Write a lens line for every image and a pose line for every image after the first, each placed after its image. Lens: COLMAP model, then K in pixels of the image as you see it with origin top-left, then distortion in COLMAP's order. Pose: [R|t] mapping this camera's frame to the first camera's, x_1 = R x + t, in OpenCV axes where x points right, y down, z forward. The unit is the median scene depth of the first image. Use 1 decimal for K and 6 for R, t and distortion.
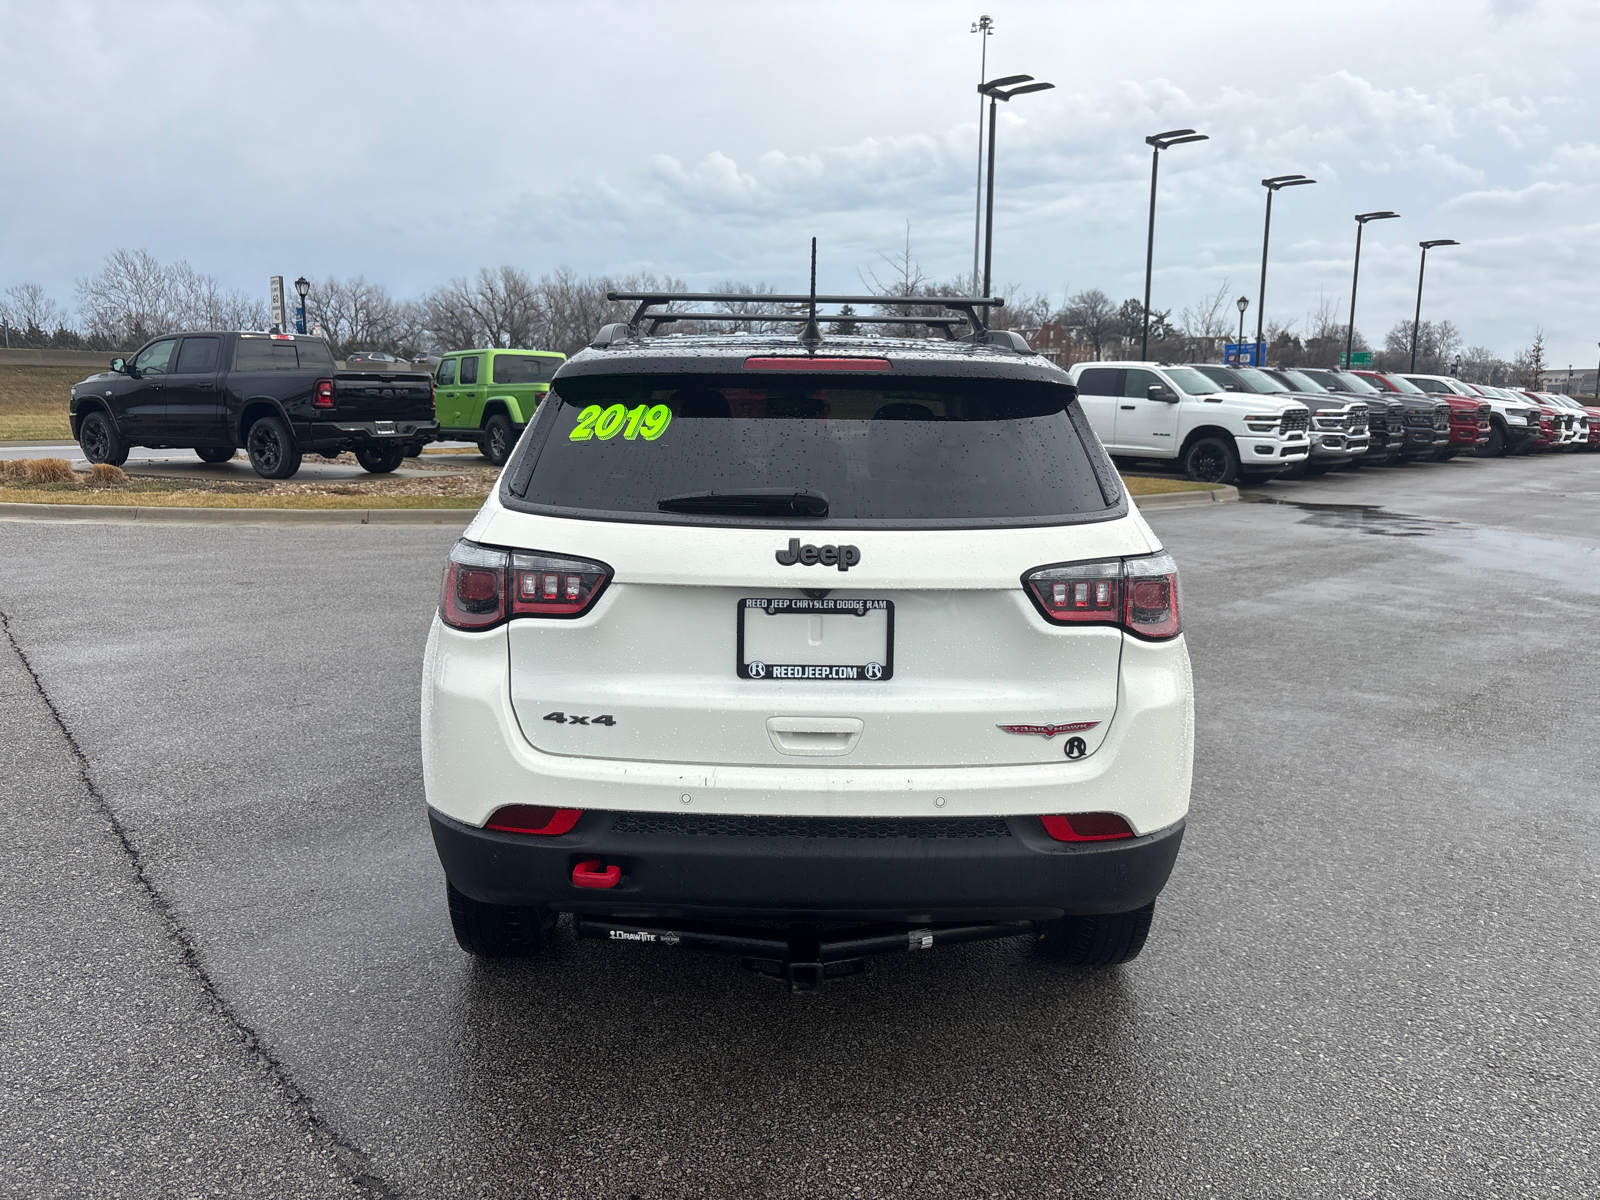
lens RADIAL K [[1198.3, 0, 791.1], [0, 1198.3, 590.2], [0, 0, 1]] dist [0.027288, -0.002938]
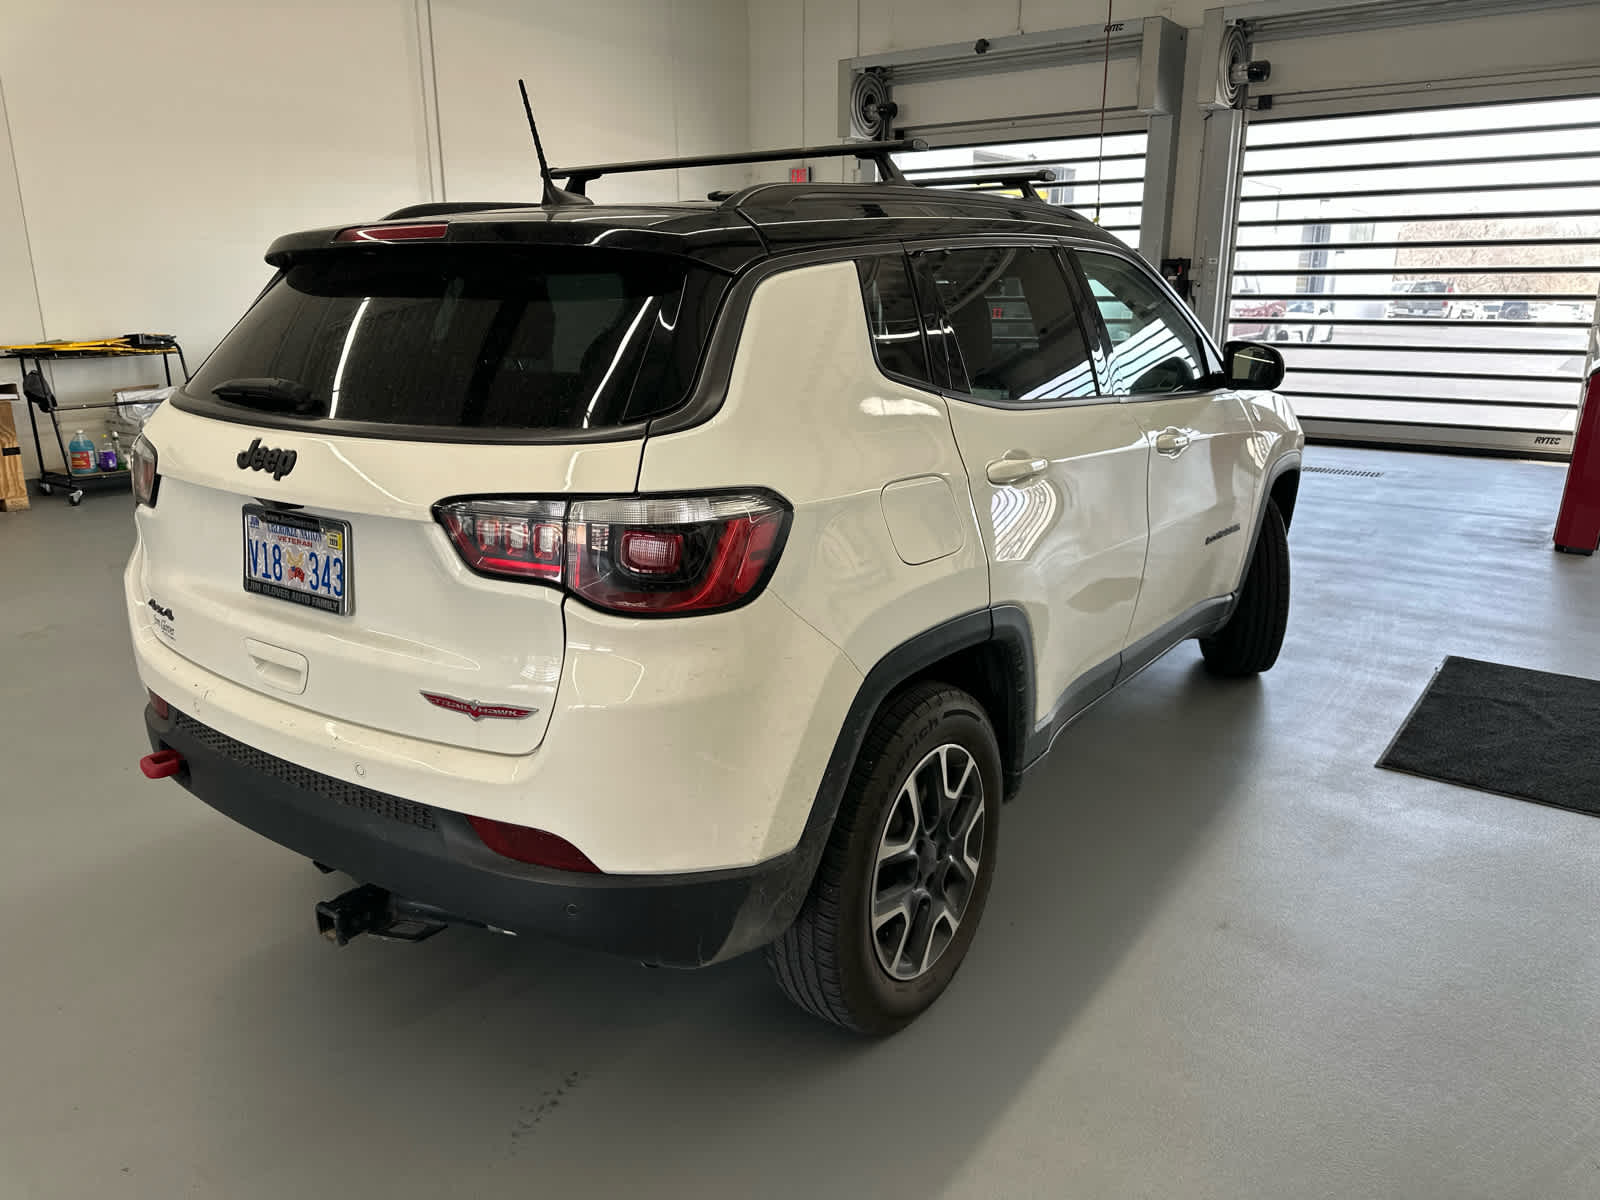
lens RADIAL K [[1094.6, 0, 795.0], [0, 1094.6, 586.9], [0, 0, 1]] dist [0.057454, -0.073531]
pose [[0.826977, 0.131156, -0.546724, 0.652668], [-0.079058, 0.989876, 0.117882, -0.052115], [0.556649, -0.054262, 0.828974, 0.462907]]
